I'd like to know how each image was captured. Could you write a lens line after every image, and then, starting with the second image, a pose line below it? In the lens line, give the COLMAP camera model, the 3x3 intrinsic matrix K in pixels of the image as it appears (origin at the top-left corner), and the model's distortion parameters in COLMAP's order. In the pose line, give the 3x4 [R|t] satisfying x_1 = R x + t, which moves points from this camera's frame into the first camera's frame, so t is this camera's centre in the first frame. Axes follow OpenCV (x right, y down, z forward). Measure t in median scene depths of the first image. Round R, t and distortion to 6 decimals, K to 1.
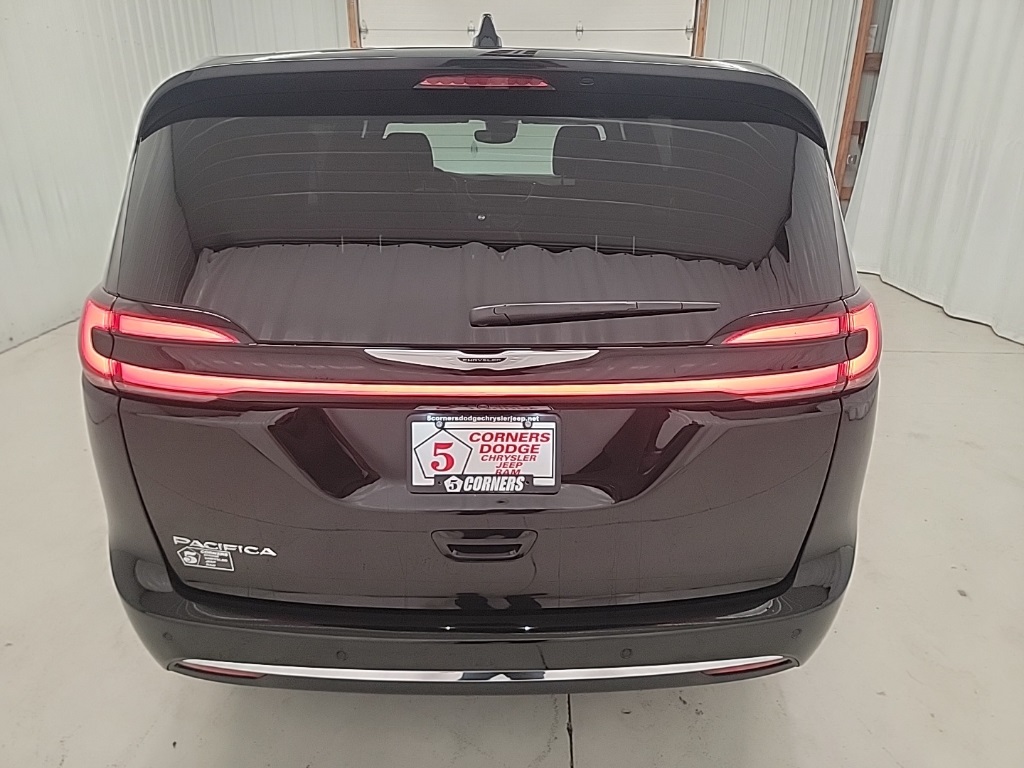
lens RADIAL K [[721.1, 0, 522.2], [0, 721.1, 382.0], [0, 0, 1]] dist [0.053751, -0.051627]
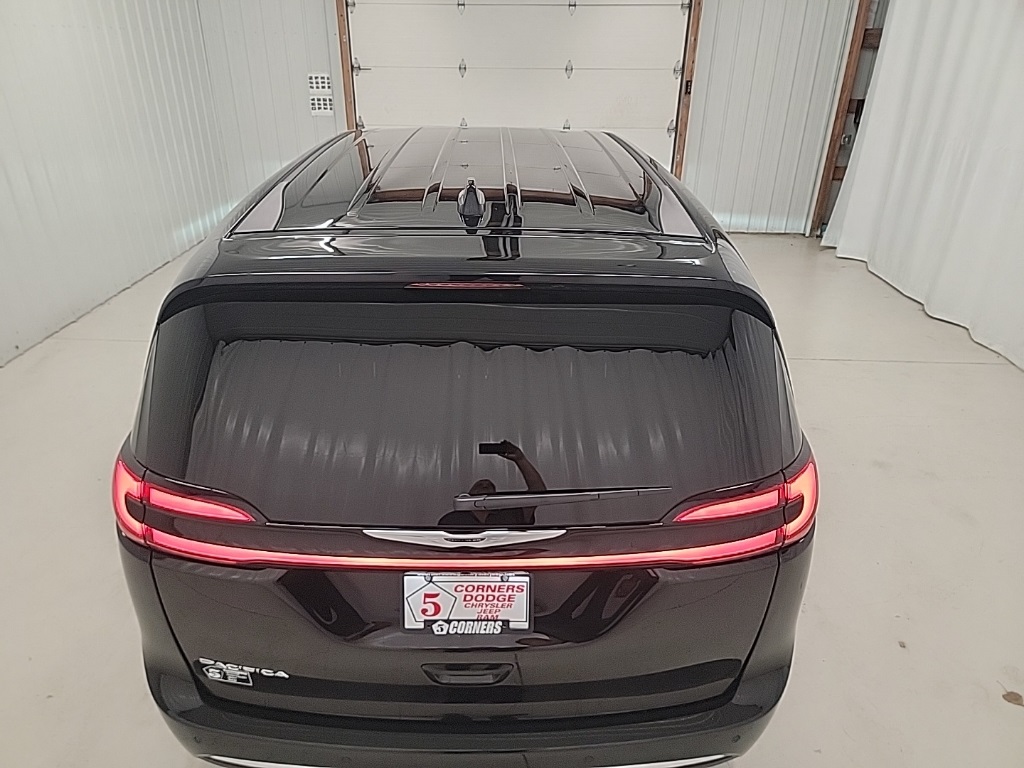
lens RADIAL K [[721.1, 0, 511.1], [0, 721.1, 390.2], [0, 0, 1]] dist [0.053751, -0.051627]
pose [[0.999972, 0.006496, -0.003779, 0.019285], [-0.006096, 0.995212, 0.097548, -0.344189], [0.004395, -0.097522, 0.995224, -0.116909]]
